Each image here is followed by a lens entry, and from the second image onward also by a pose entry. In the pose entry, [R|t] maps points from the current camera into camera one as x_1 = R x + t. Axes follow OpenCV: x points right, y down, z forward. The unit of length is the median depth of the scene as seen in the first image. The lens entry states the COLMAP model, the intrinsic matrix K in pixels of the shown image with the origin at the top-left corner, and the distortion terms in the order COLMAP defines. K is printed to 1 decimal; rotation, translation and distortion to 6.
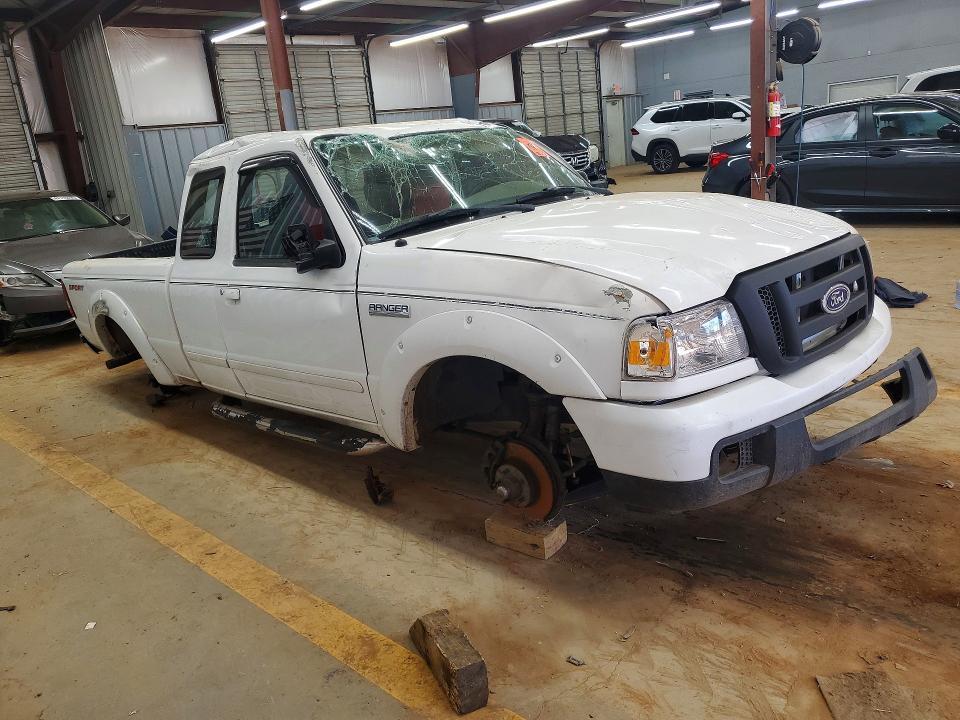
lens RADIAL K [[737.6, 0, 480.0], [0, 737.6, 360.0], [0, 0, 1]] dist [0.005051, 0.005670]
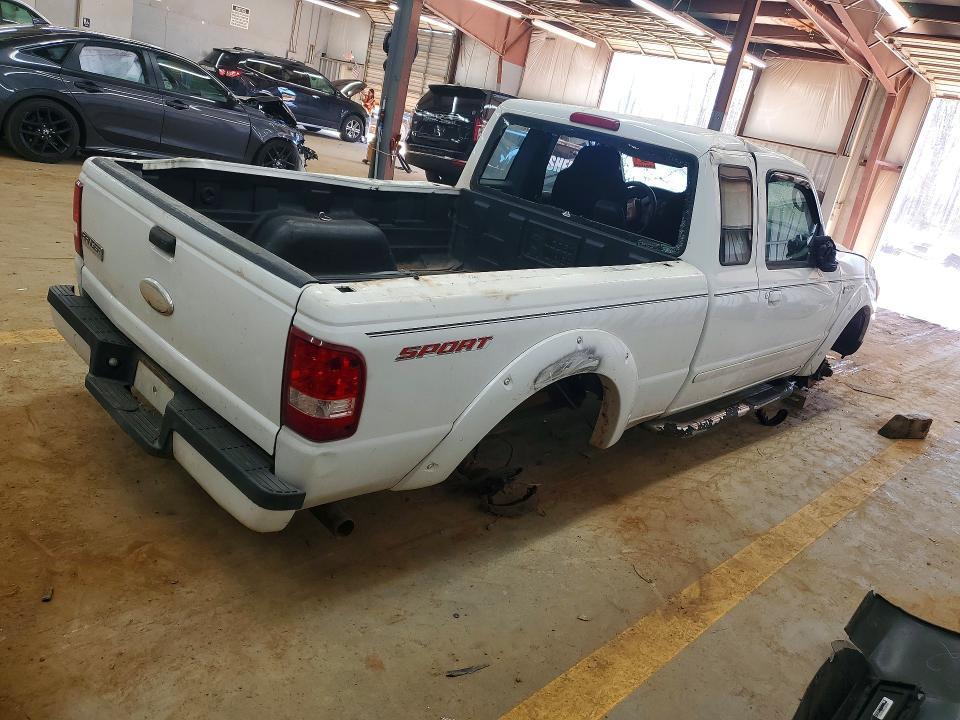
lens RADIAL K [[758.8, 0, 480.6], [0, 758.8, 340.9], [0, 0, 1]] dist [0.008919, 0.008727]
pose [[-0.040166, -0.180000, 0.982846, -1.256058], [0.080798, 0.979834, 0.182751, -0.231576], [-0.995921, 0.086752, -0.024813, 1.287422]]
